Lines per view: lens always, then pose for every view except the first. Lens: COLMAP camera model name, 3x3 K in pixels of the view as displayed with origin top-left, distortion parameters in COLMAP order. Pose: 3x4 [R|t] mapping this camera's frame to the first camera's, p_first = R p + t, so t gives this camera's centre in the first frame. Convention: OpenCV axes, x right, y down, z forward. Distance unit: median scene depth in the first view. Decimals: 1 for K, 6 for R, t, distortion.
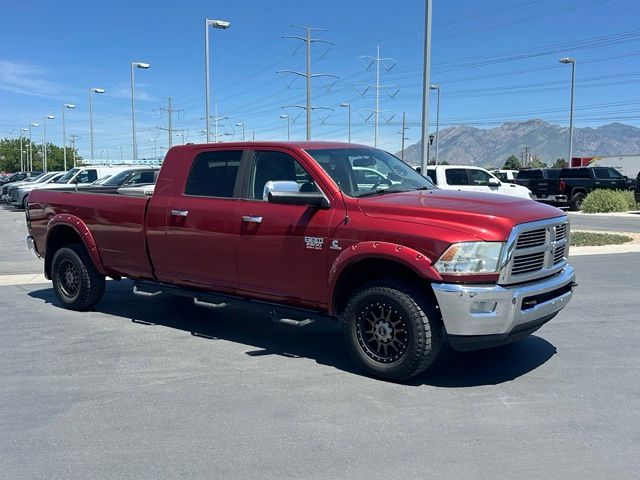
lens RADIAL K [[638.3, 0, 312.9], [0, 638.3, 239.8], [0, 0, 1]] dist [0.181841, -0.378607]
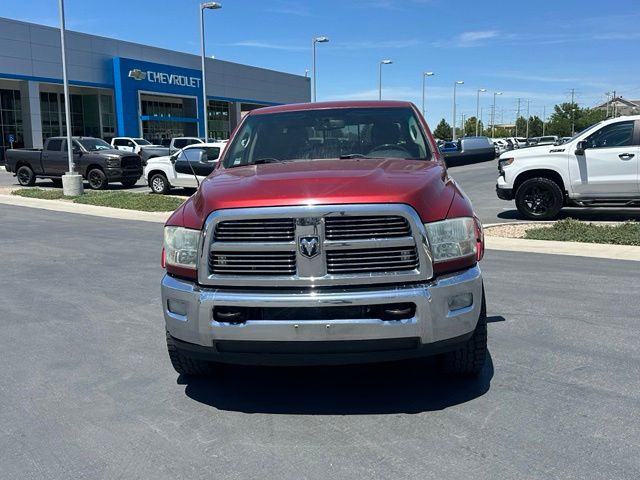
lens RADIAL K [[638.3, 0, 312.9], [0, 638.3, 239.8], [0, 0, 1]] dist [0.181841, -0.378607]
pose [[0.560223, 0.105808, -0.821557, 0.895923], [-0.052743, 0.994352, 0.092097, -0.056573], [0.826661, -0.008264, 0.562639, 0.602795]]
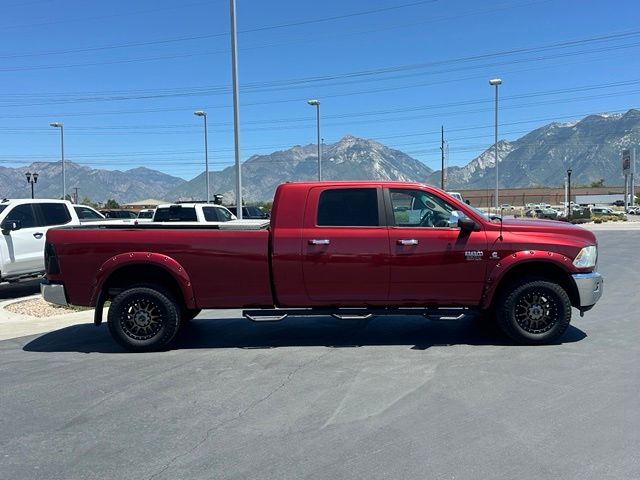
lens RADIAL K [[638.3, 0, 312.9], [0, 638.3, 239.8], [0, 0, 1]] dist [0.181841, -0.378607]
pose [[0.779452, -0.036582, 0.625393, -1.137951], [0.075421, 0.996512, -0.035710, -0.005801], [-0.621905, 0.075002, 0.779493, 0.145989]]
